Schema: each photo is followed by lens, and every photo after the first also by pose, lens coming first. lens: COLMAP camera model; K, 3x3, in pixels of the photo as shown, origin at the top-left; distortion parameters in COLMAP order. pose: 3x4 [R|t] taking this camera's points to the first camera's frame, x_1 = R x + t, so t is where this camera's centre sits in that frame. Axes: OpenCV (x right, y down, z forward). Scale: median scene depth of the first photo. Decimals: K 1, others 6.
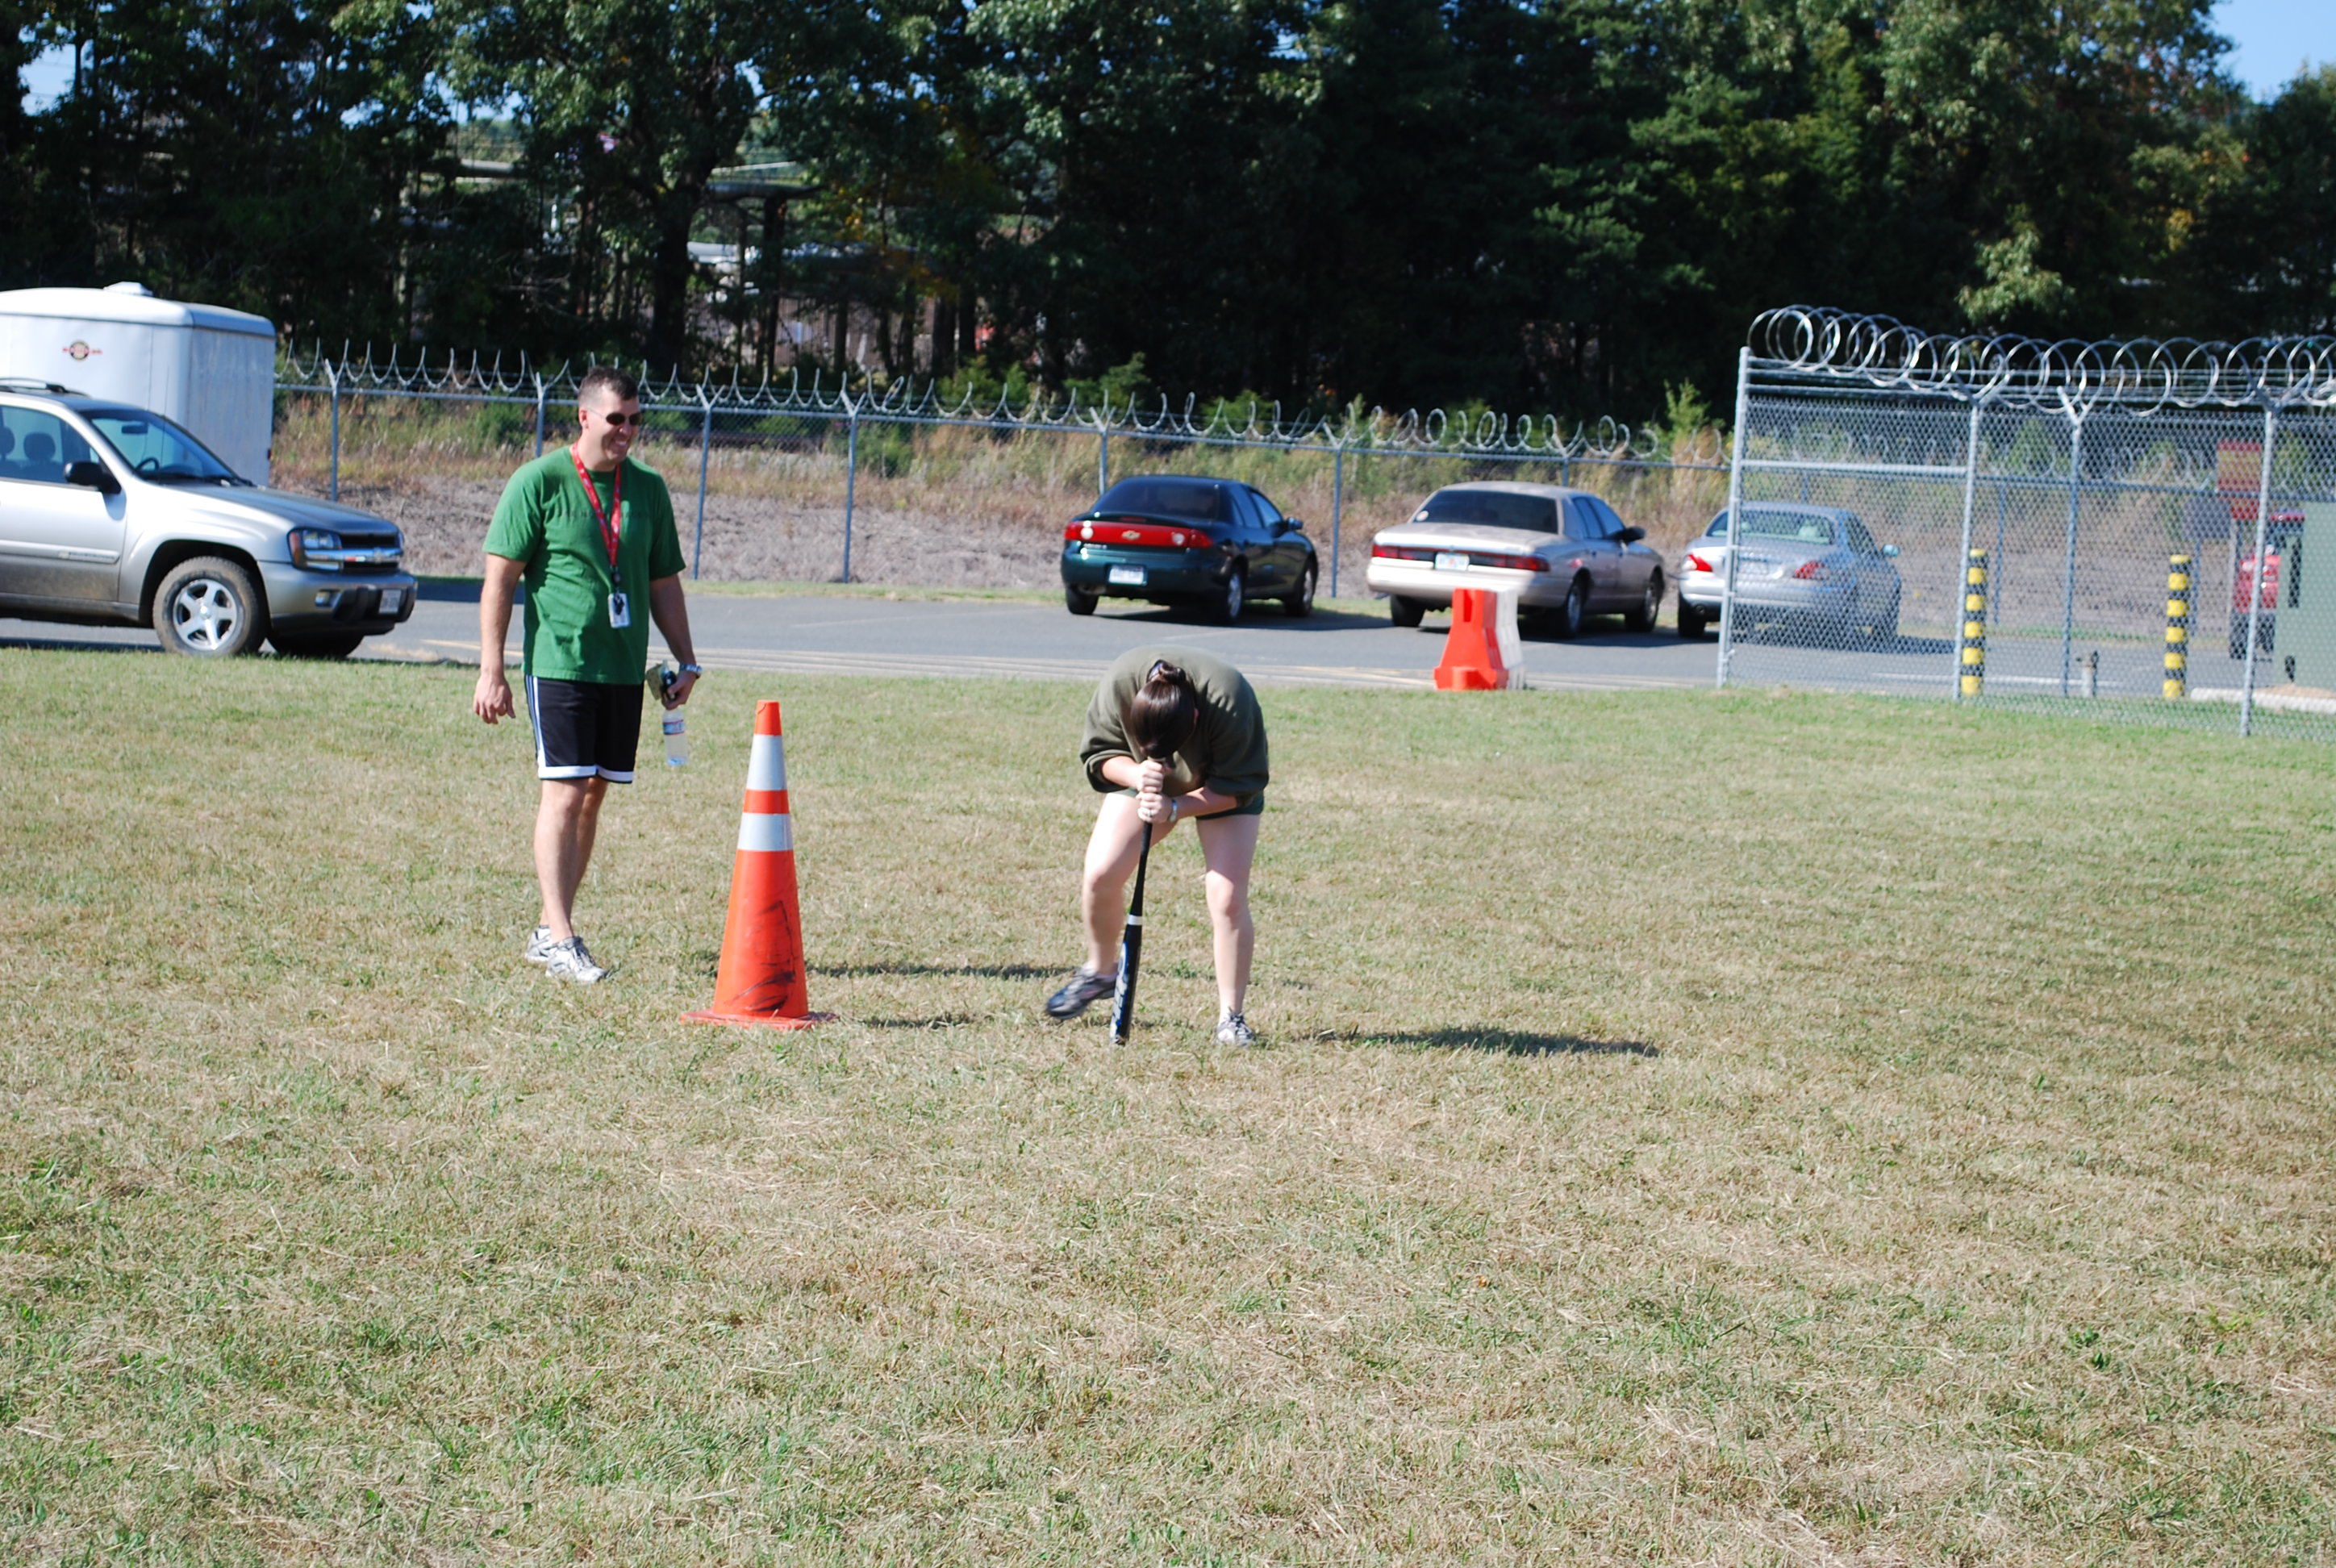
lens RADIAL K [[5320.7, 0, 1168.0], [0, 5320.7, 784.0], [0, 0, 1]] dist [0.090237, -0.870490]
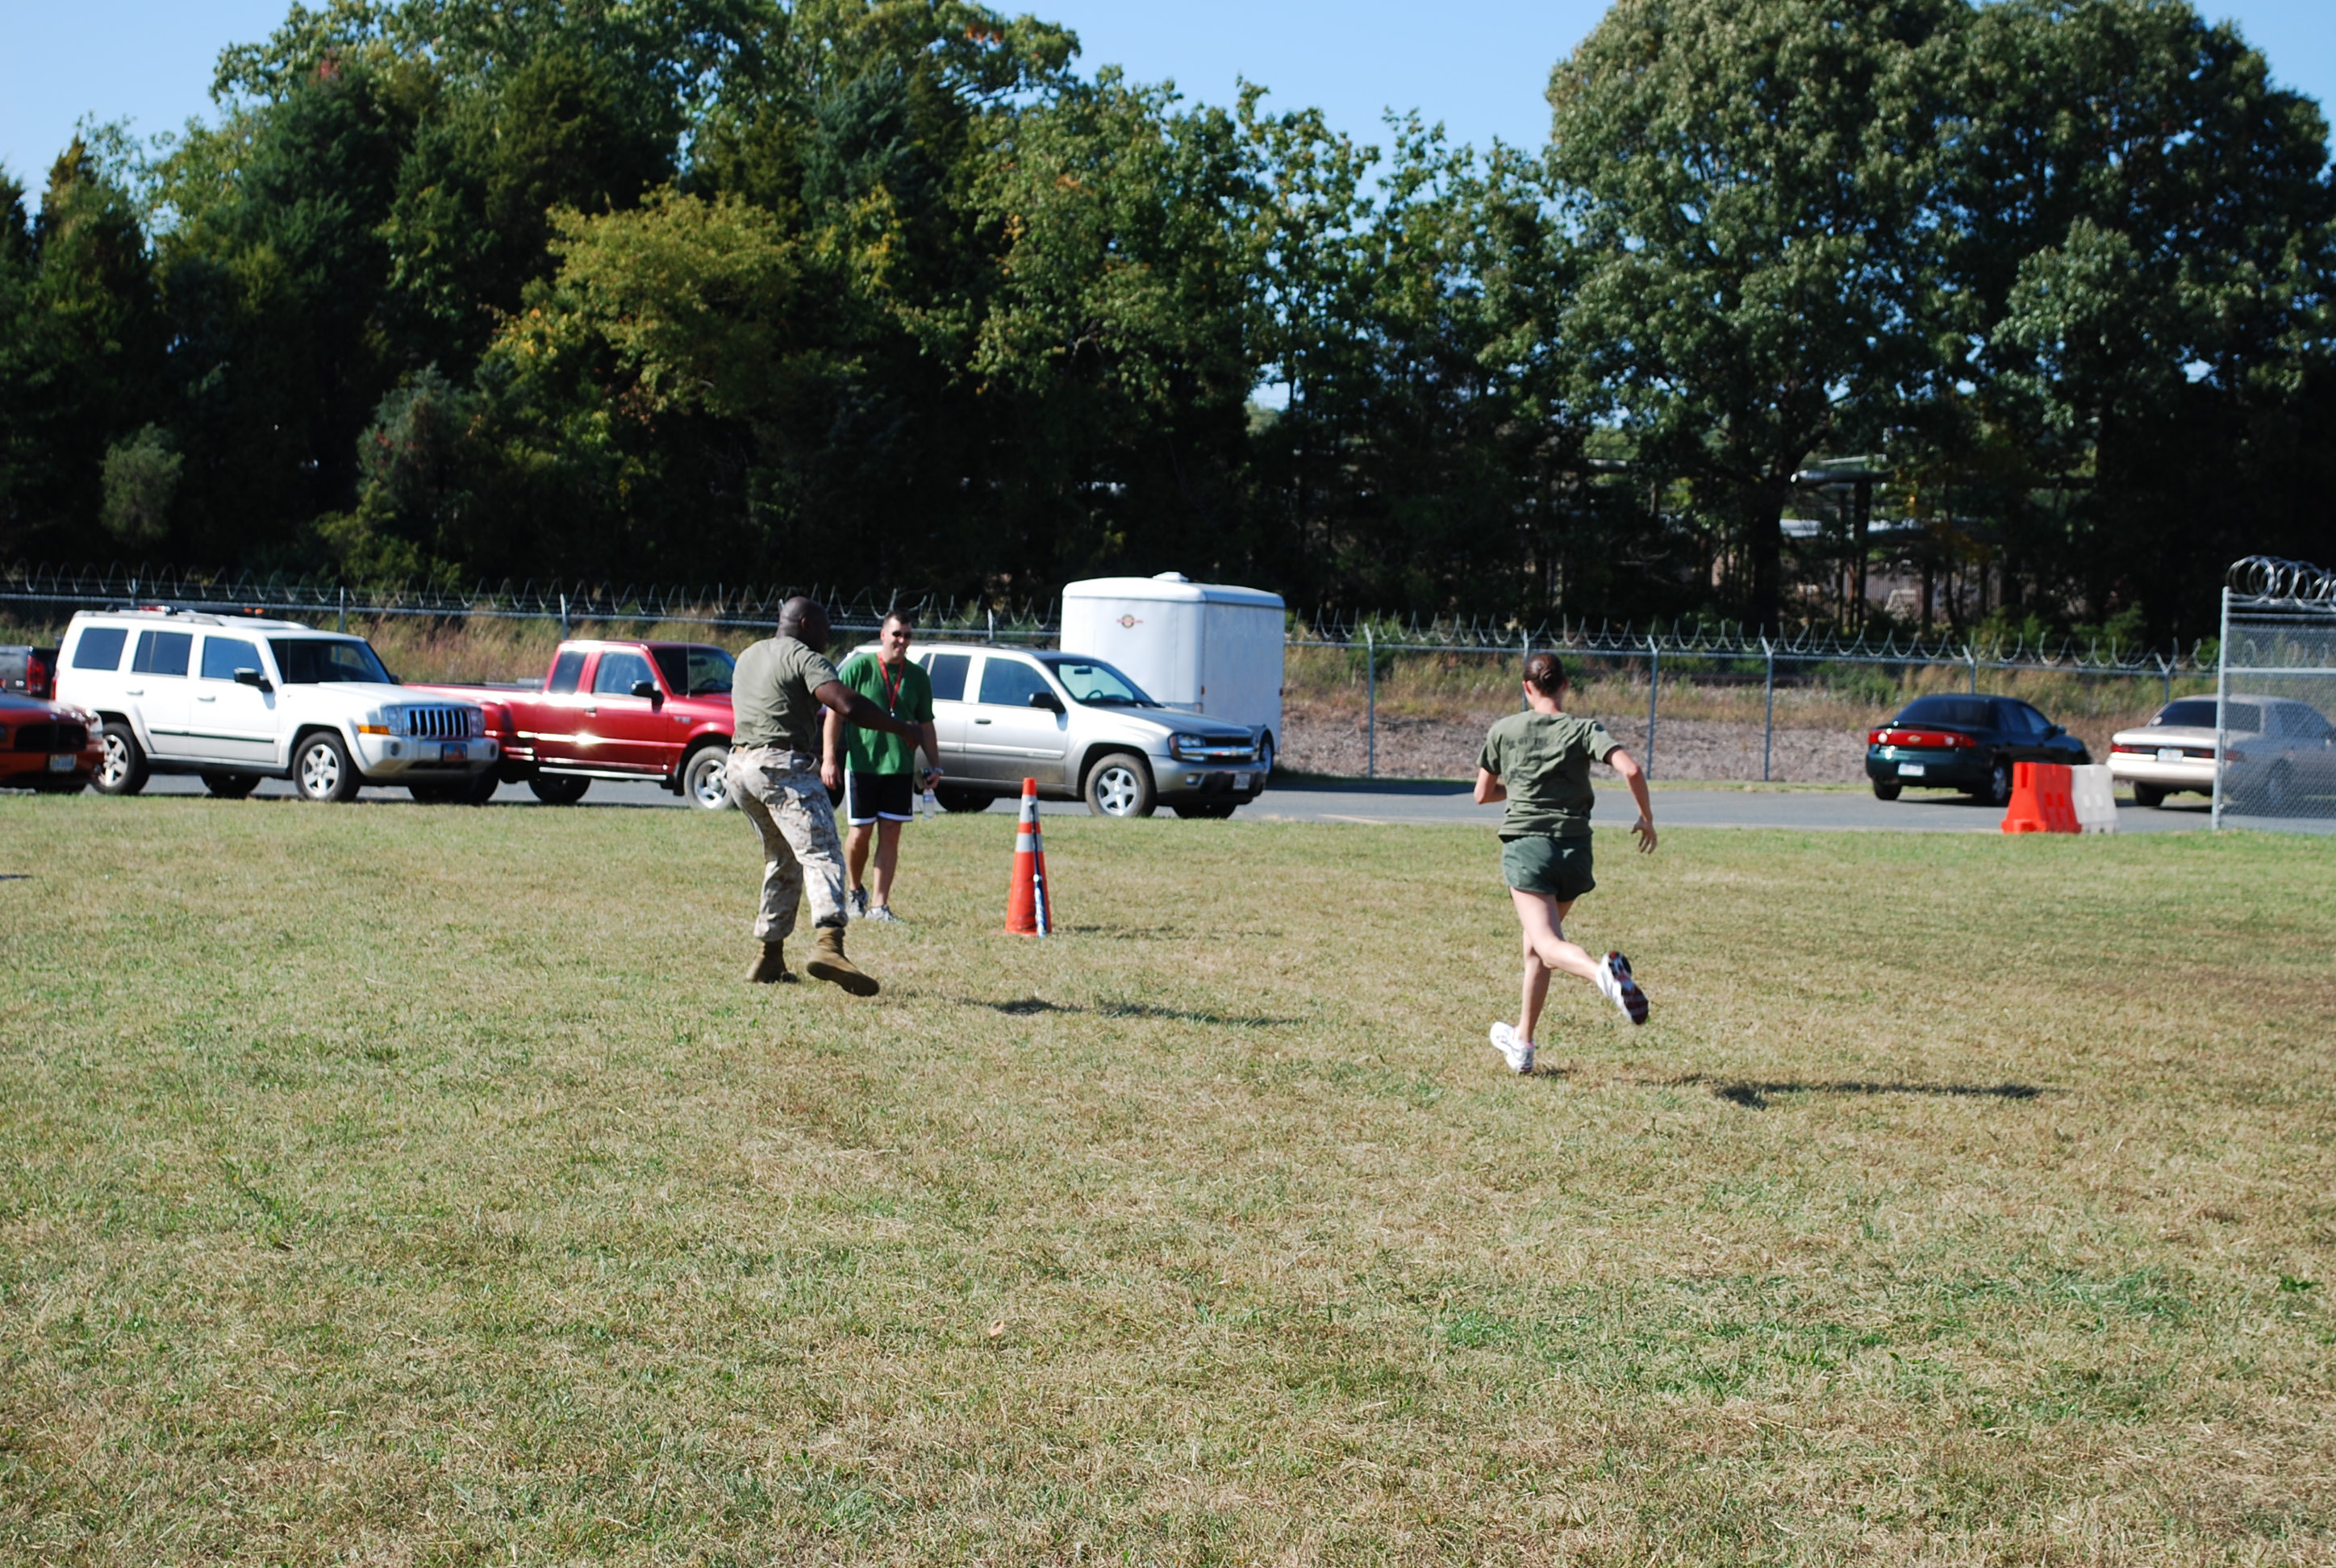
lens RADIAL K [[4840.9, 0, 1168.0], [0, 4840.9, 784.0], [0, 0, 1]] dist [0.003284, 0.264866]
pose [[0.965244, -0.016464, -0.260831, 0.128654], [0.004342, 0.998886, -0.046983, 0.020604], [0.261314, 0.044218, 0.964241, -0.215819]]
